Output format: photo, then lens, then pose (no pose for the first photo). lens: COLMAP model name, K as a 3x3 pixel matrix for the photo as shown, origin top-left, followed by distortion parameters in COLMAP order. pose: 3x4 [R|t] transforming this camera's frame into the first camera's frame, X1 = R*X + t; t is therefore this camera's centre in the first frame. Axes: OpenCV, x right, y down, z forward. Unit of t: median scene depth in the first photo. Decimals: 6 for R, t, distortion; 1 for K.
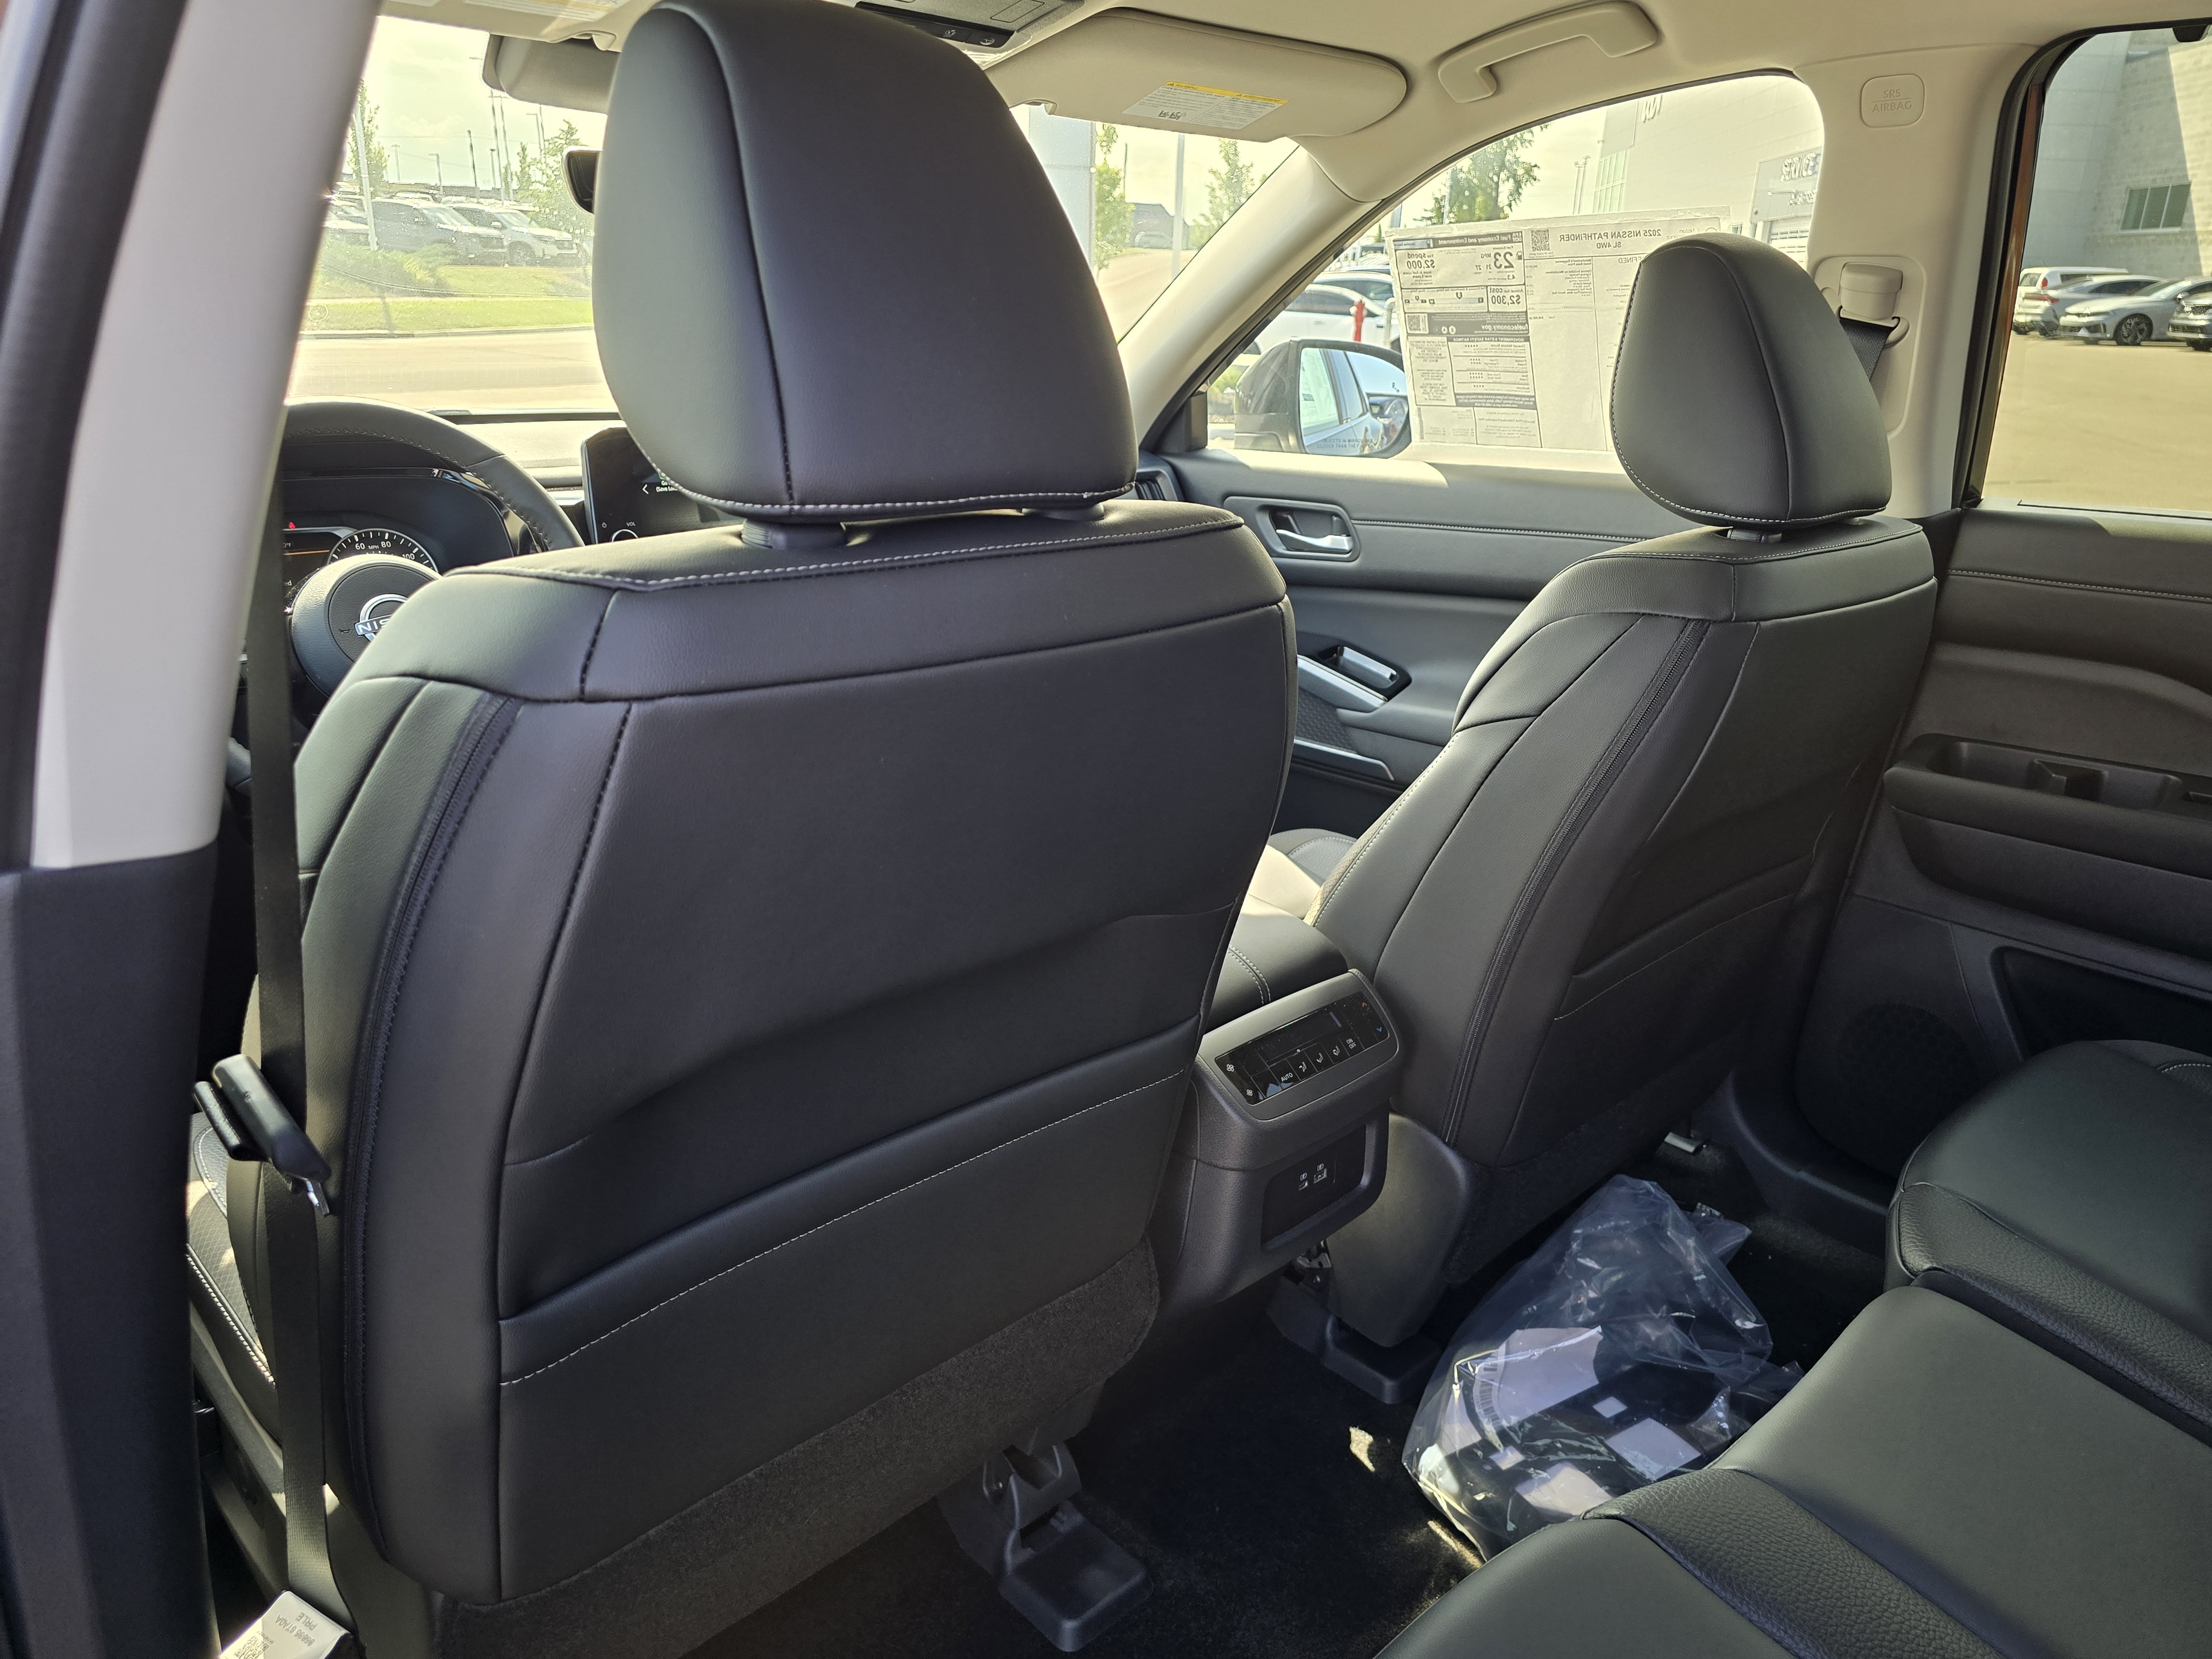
lens RADIAL K [[1498.5, 0, 1128.7], [0, 1498.5, 811.3], [0, 0, 1]] dist [0.033626, -0.037073]
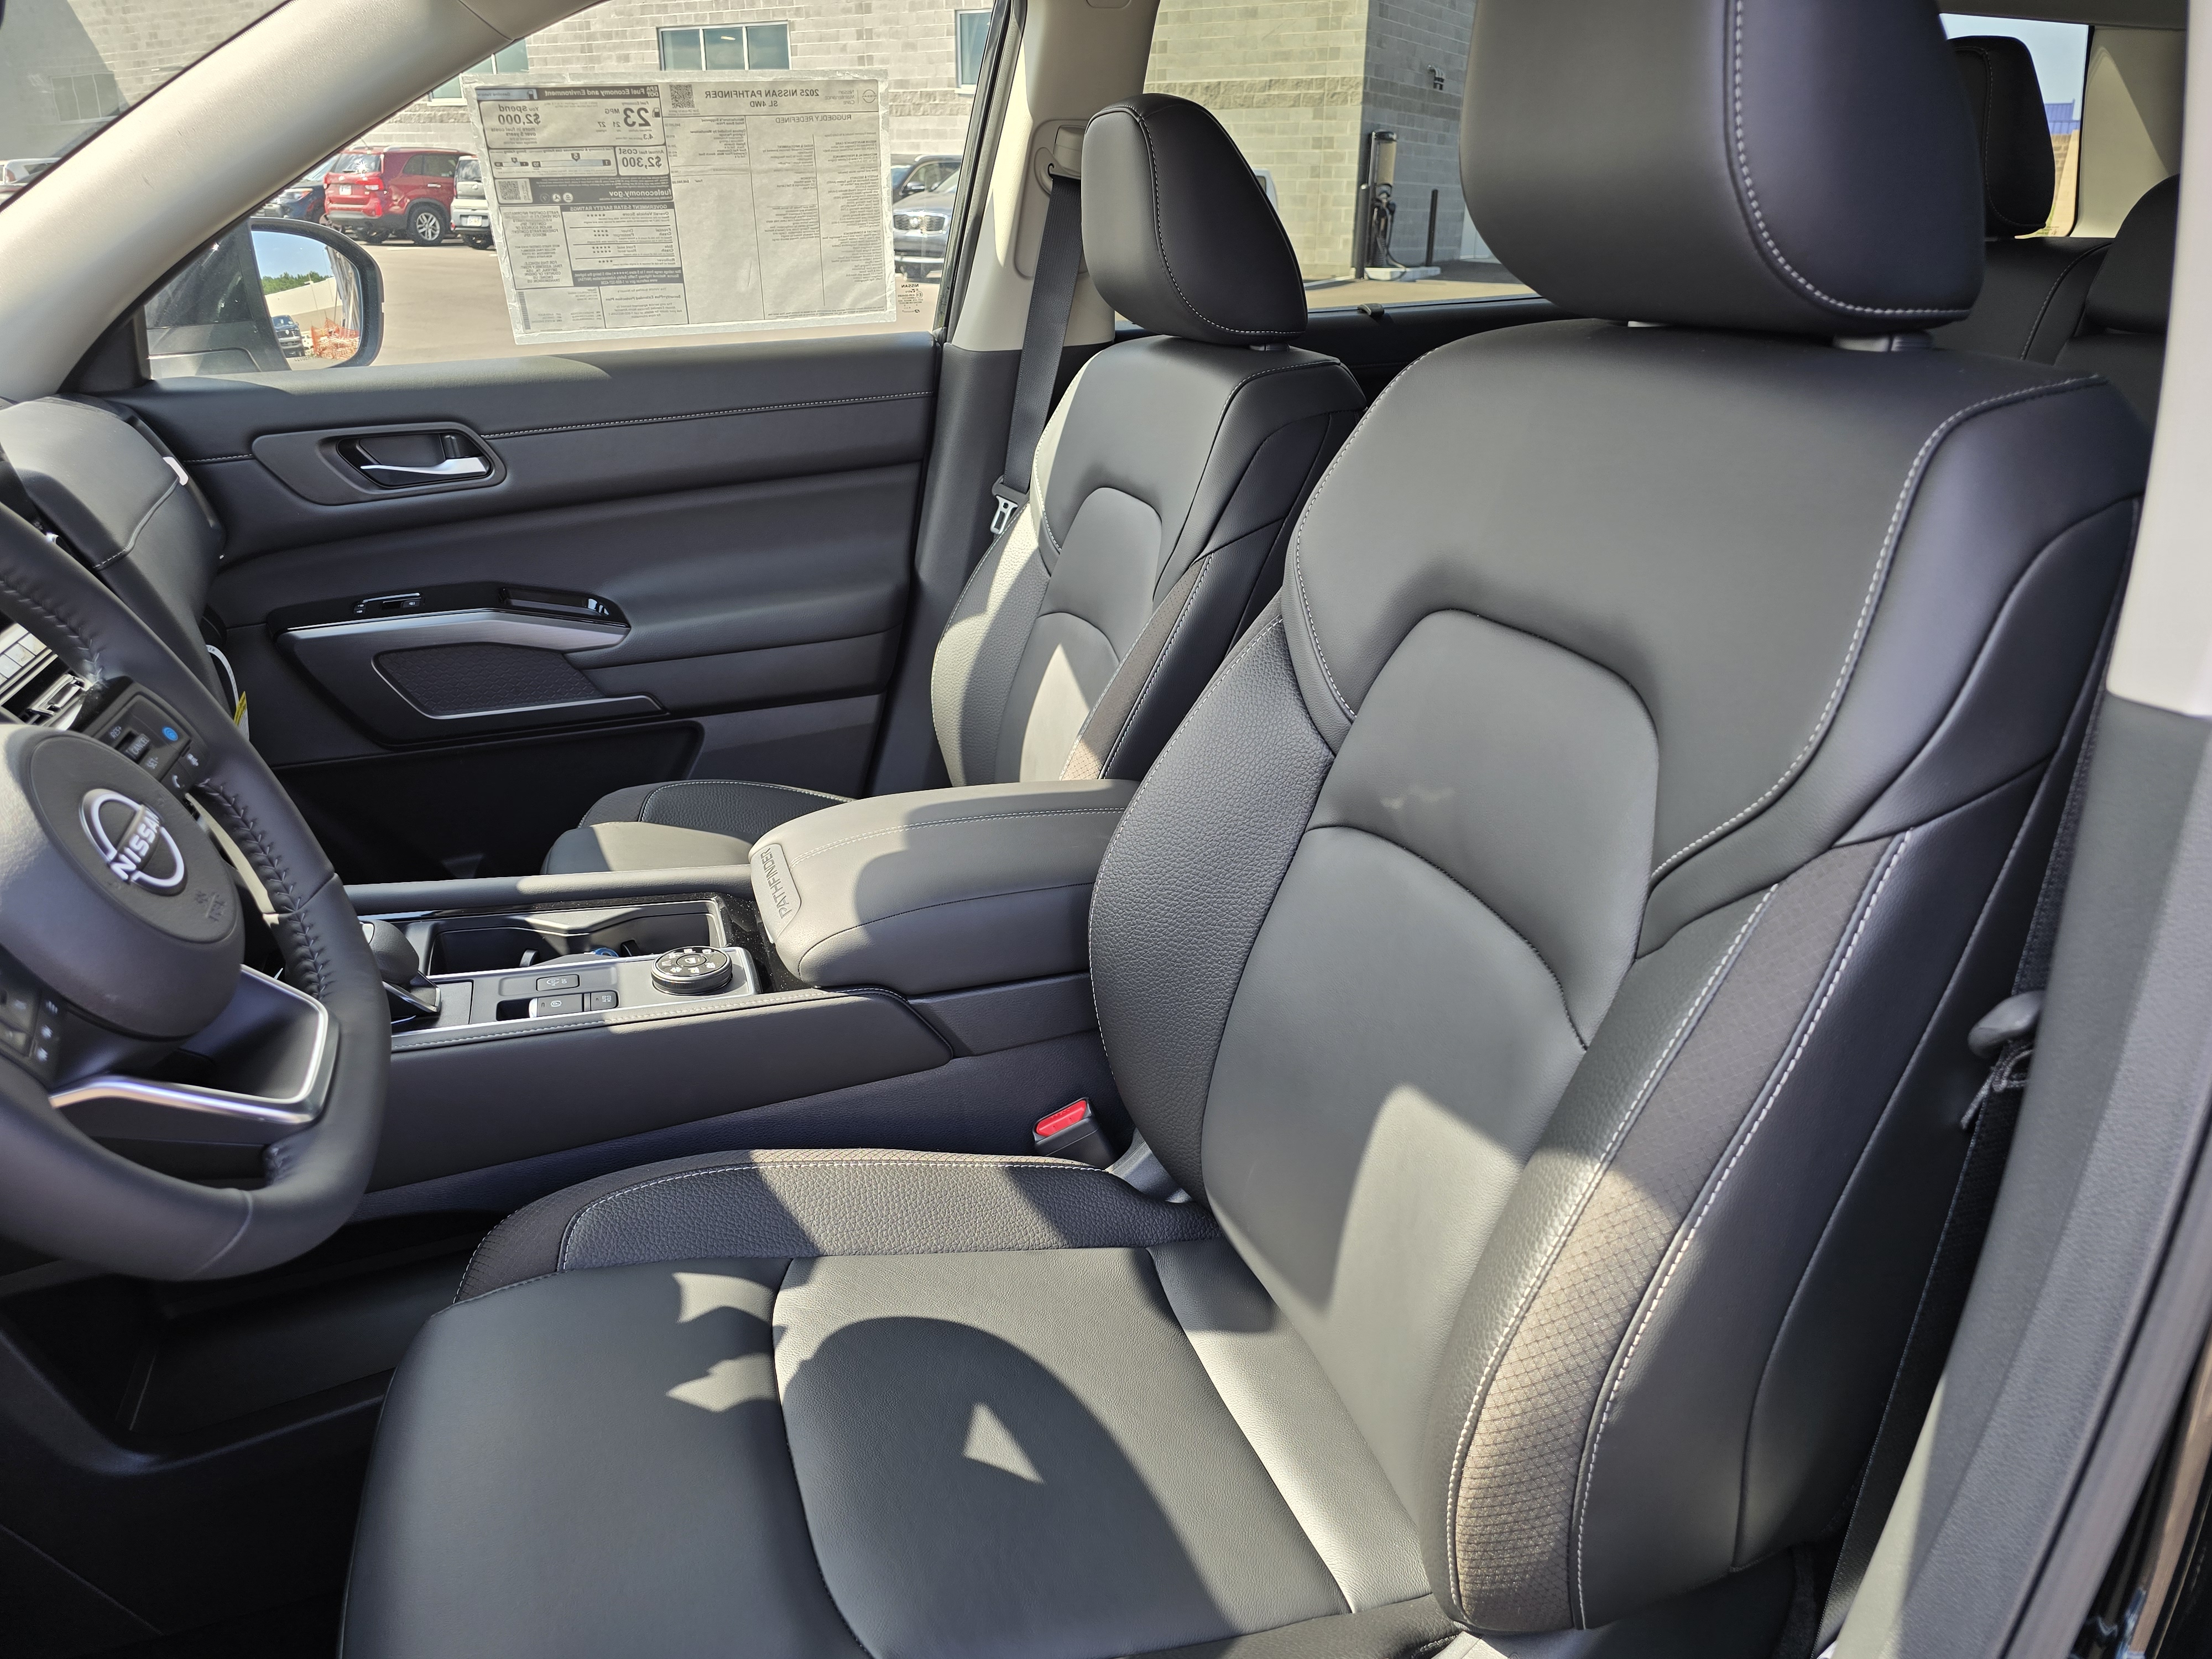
lens RADIAL K [[1498.5, 0, 1134.9], [0, 1498.5, 813.8], [0, 0, 1]] dist [0.033626, -0.037073]
pose [[0.429254, -0.359324, 0.828630, -0.490978], [0.300291, 0.922040, 0.244270, -0.101870], [-0.851801, 0.143977, 0.503691, 0.319774]]
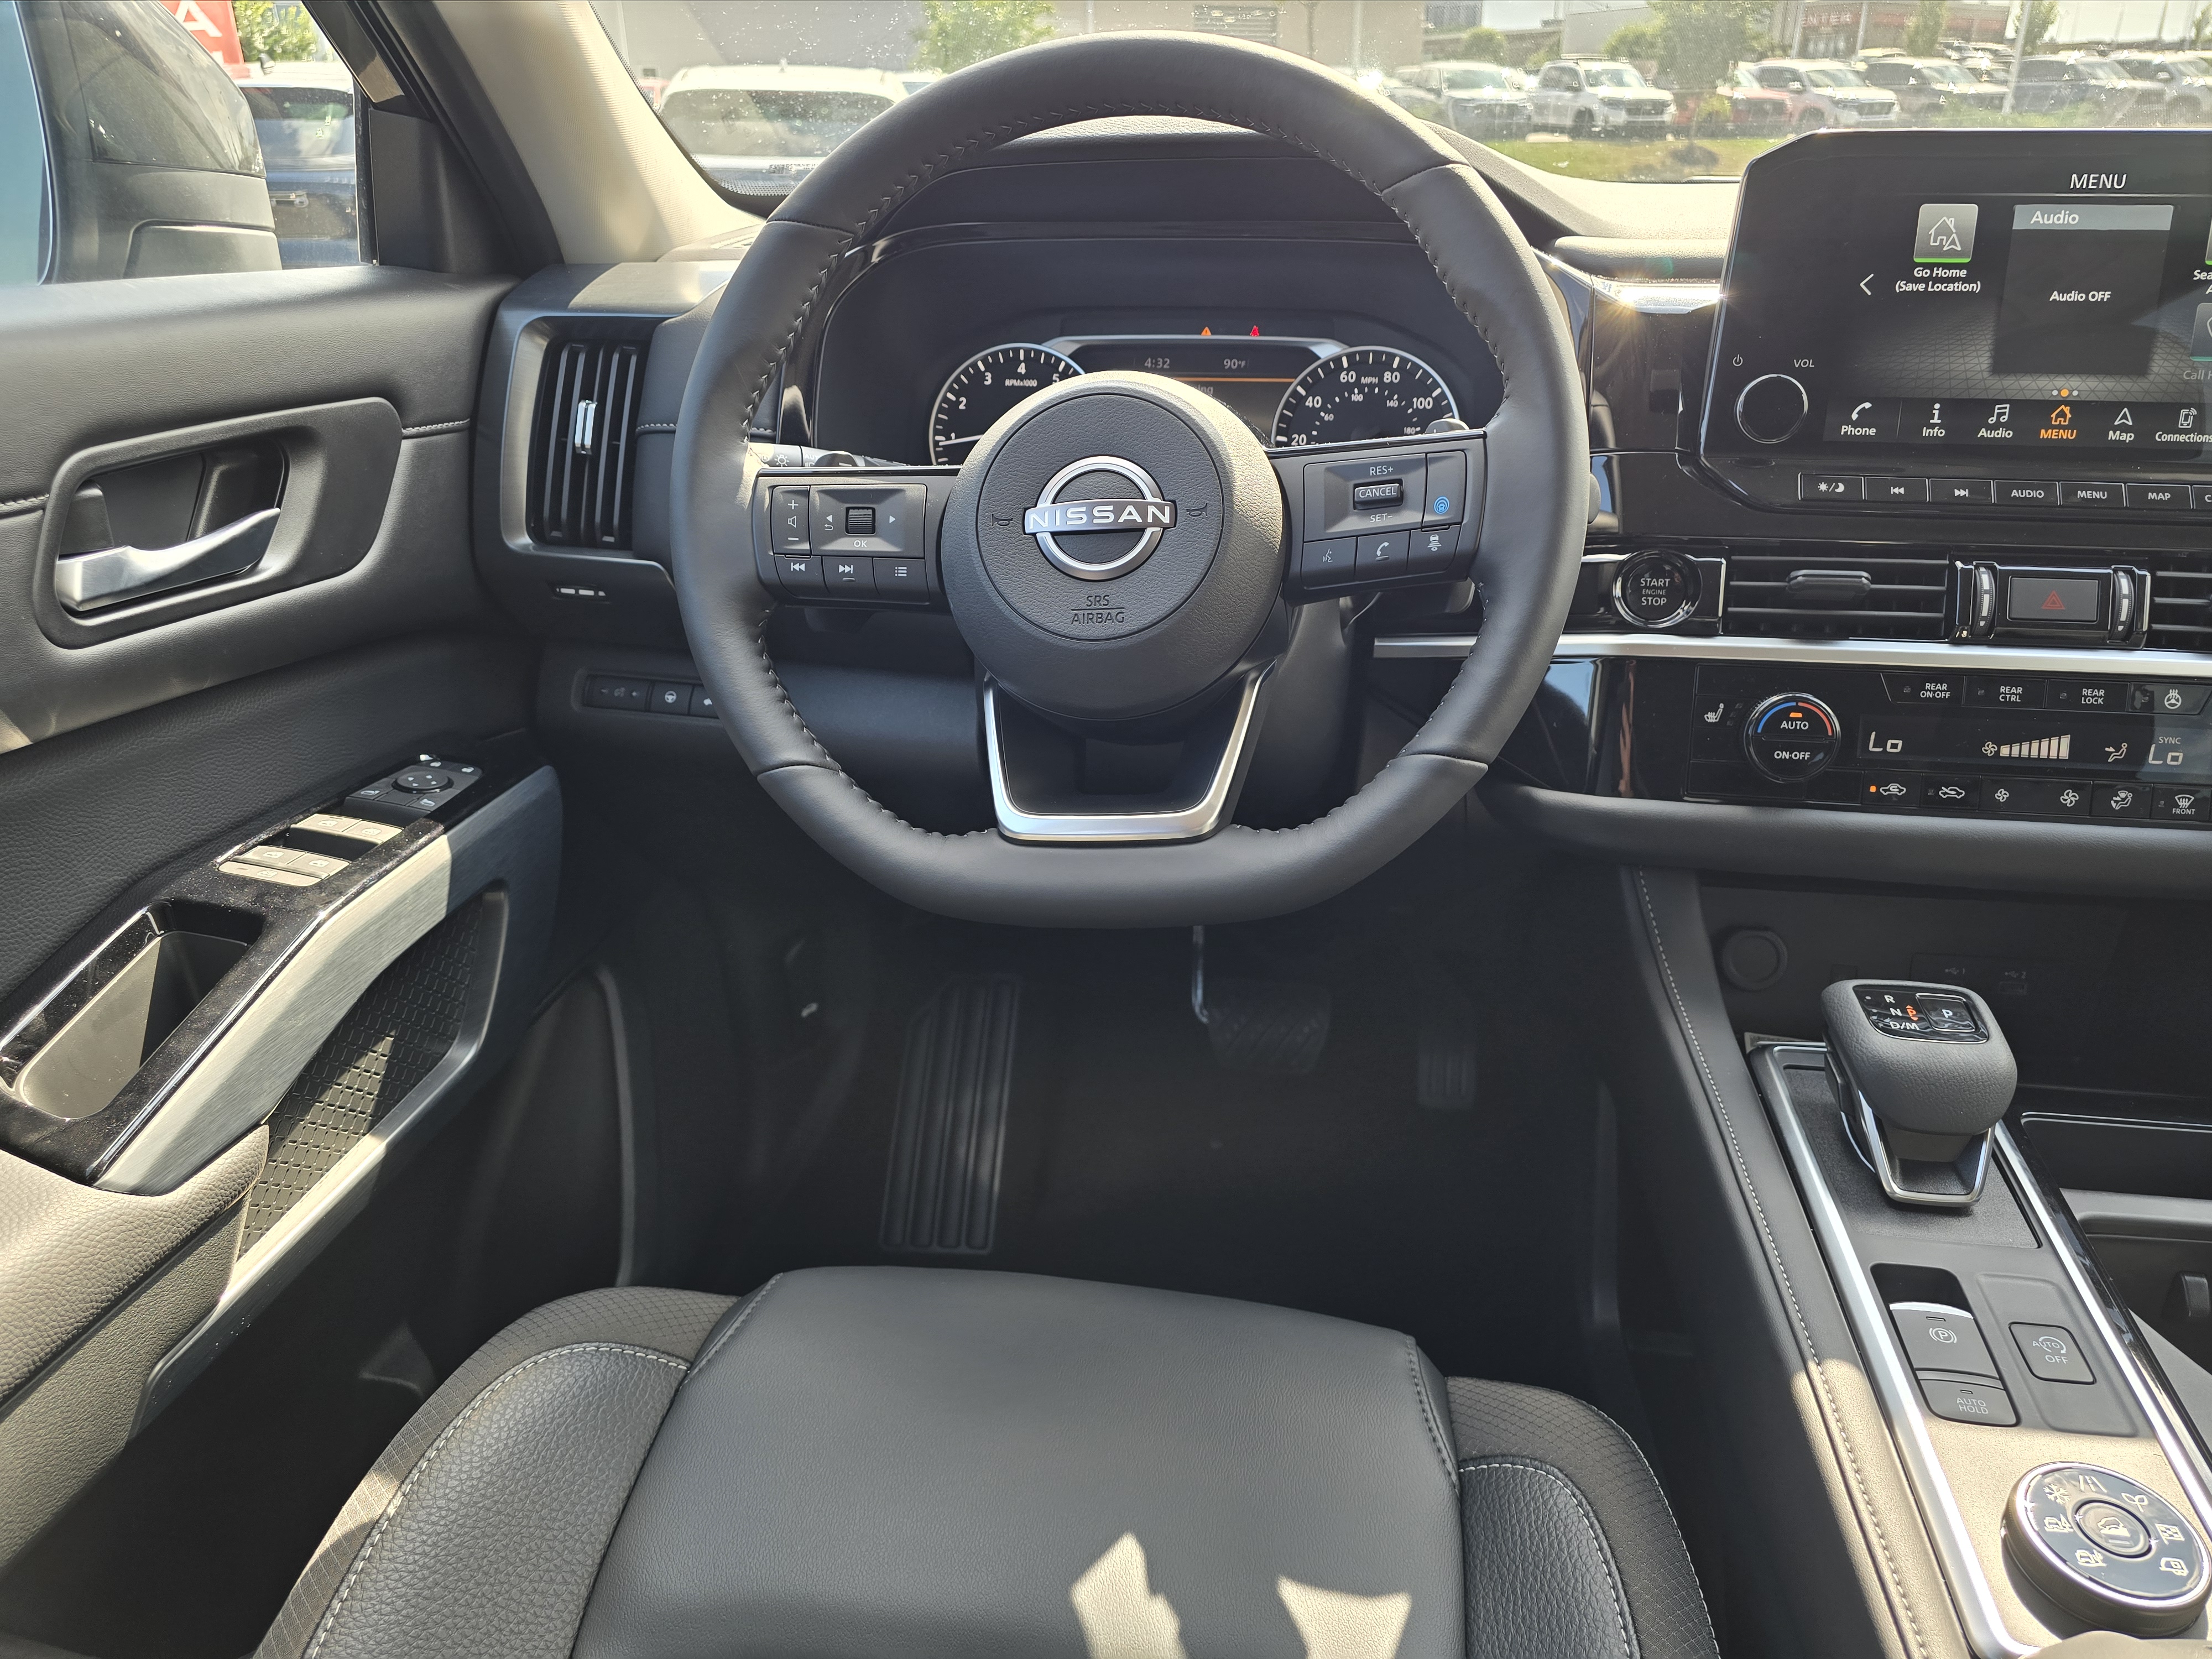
lens RADIAL K [[1498.5, 0, 1113.8], [0, 1498.5, 835.0], [0, 0, 1]] dist [0.033626, -0.037073]
pose [[0.592938, 0.292810, -0.750125, -0.065043], [-0.229088, 0.954390, 0.191462, -0.079632], [0.771974, 0.058319, 0.632973, 0.468722]]
